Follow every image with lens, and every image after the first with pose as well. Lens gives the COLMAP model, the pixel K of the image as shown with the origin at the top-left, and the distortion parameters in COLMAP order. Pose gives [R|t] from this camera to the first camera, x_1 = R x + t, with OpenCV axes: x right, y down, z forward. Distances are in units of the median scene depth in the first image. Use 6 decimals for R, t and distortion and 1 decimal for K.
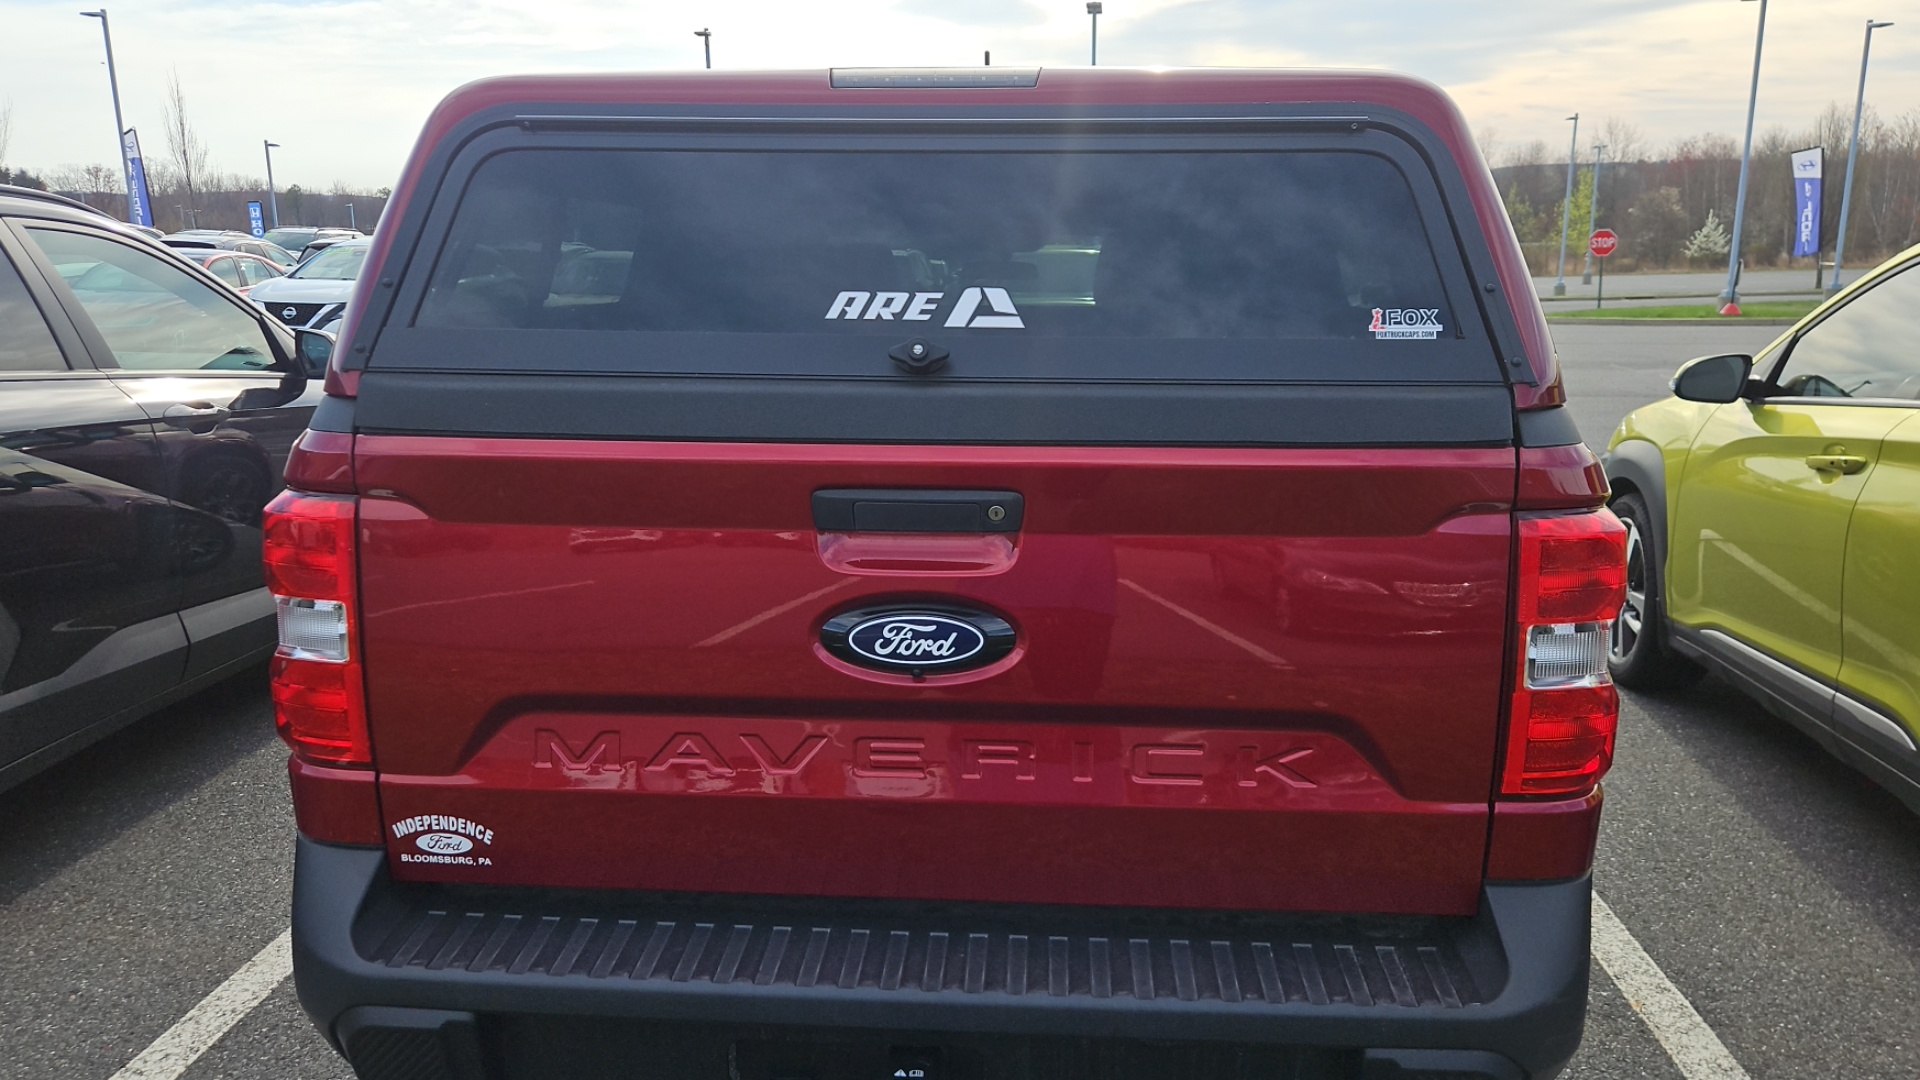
lens RADIAL K [[1443.7, 0, 953.6], [0, 1443.7, 543.9], [0, 0, 1]] dist [0.062587, -0.025160]
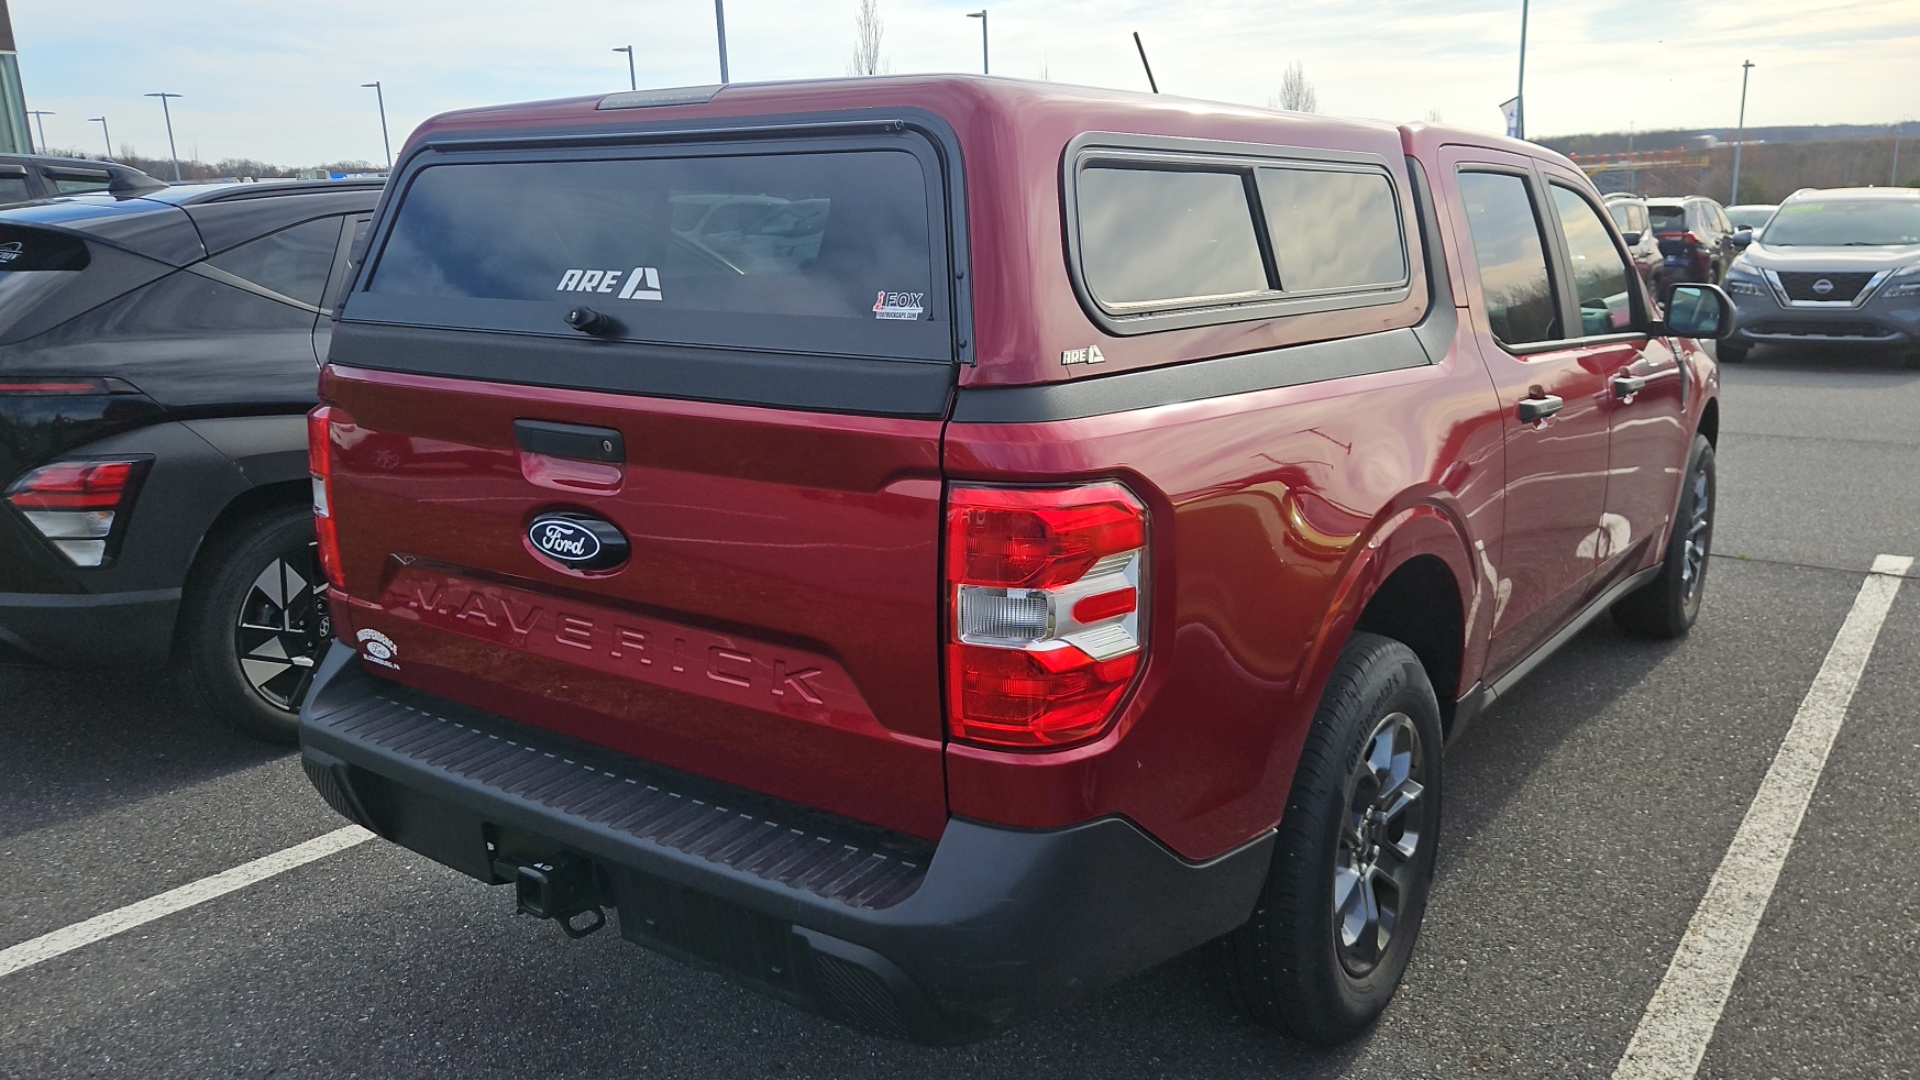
lens RADIAL K [[1443.7, 0, 956.6], [0, 1443.7, 543.2], [0, 0, 1]] dist [0.062587, -0.025160]
pose [[0.847808, 0.106655, -0.519467, 0.927930], [-0.091544, 0.994295, 0.054740, -0.033477], [0.522342, 0.001145, 0.852735, 0.070285]]
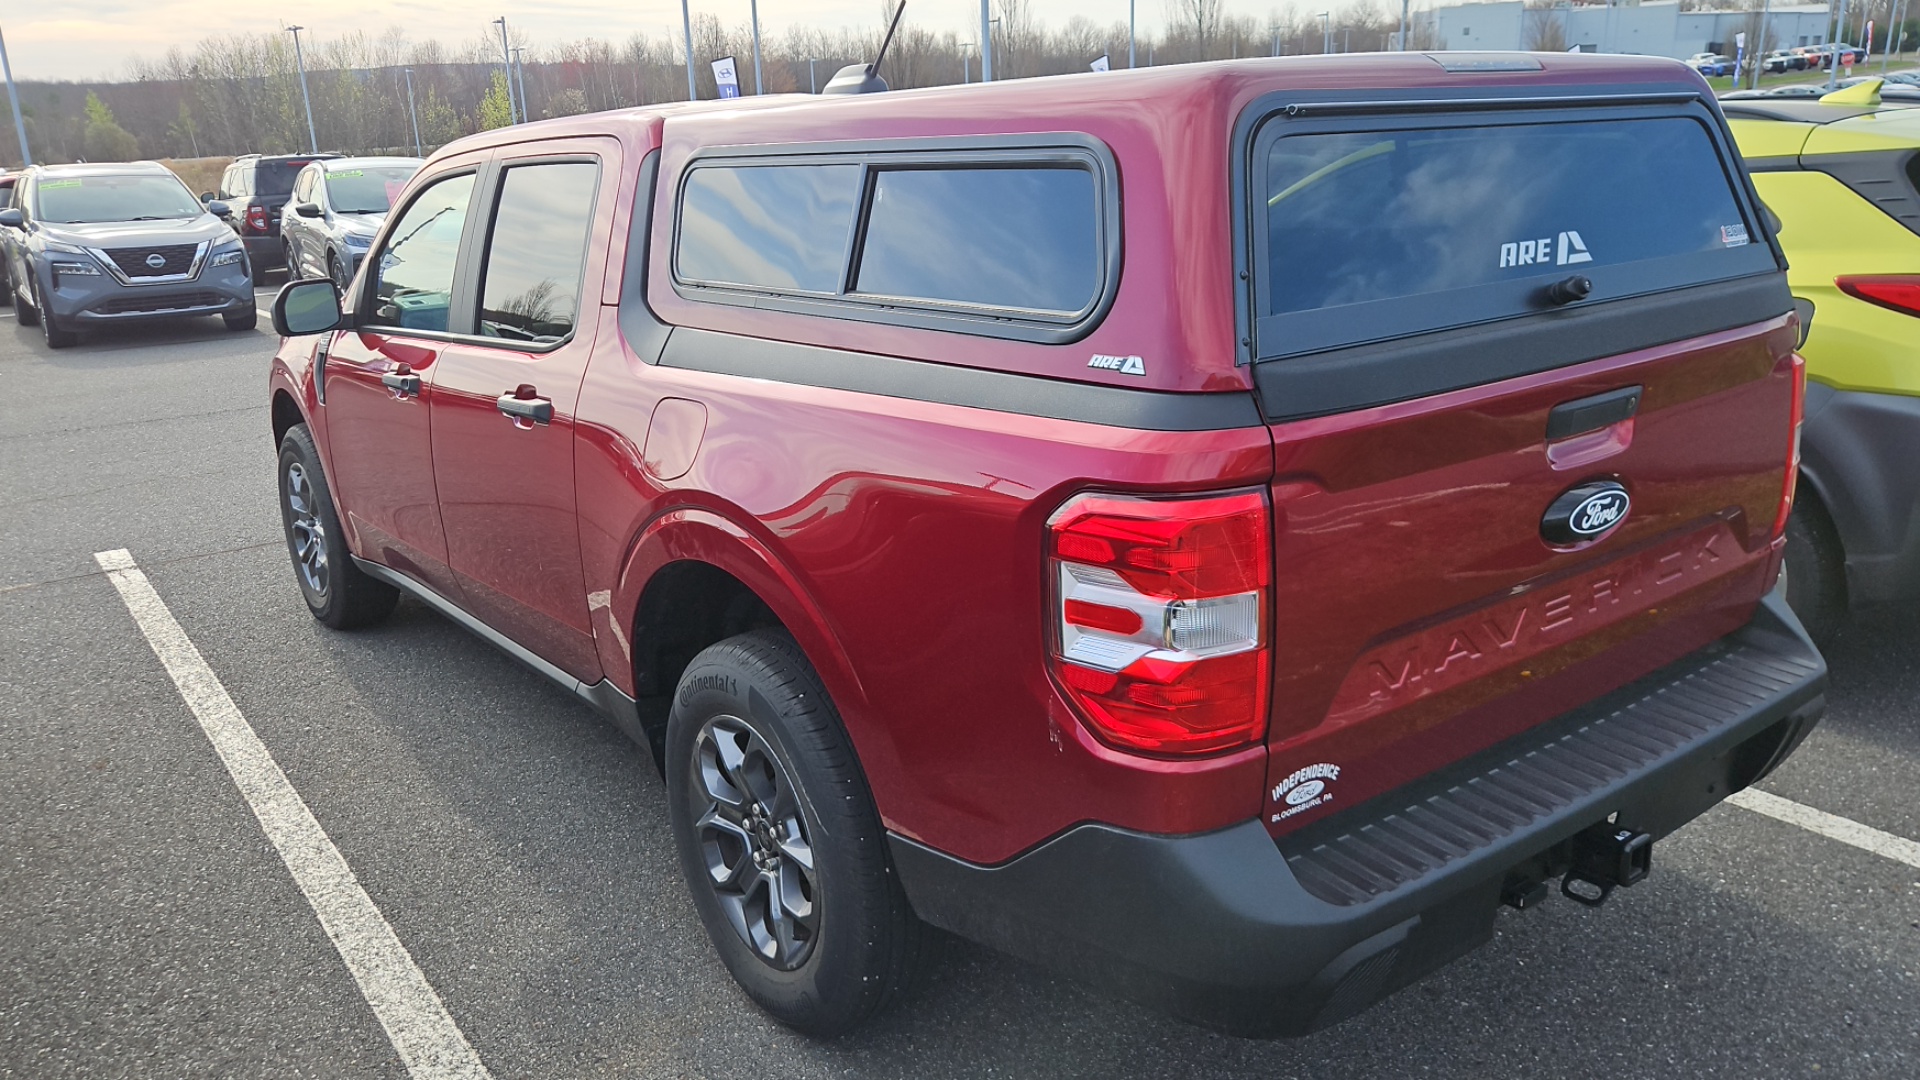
lens RADIAL K [[1443.7, 0, 951.0], [0, 1443.7, 543.0], [0, 0, 1]] dist [0.062587, -0.025160]
pose [[0.751422, -0.206637, 0.626631, -1.246345], [0.166196, 0.978350, 0.123327, -0.158088], [-0.638548, 0.011473, 0.769496, 0.361600]]
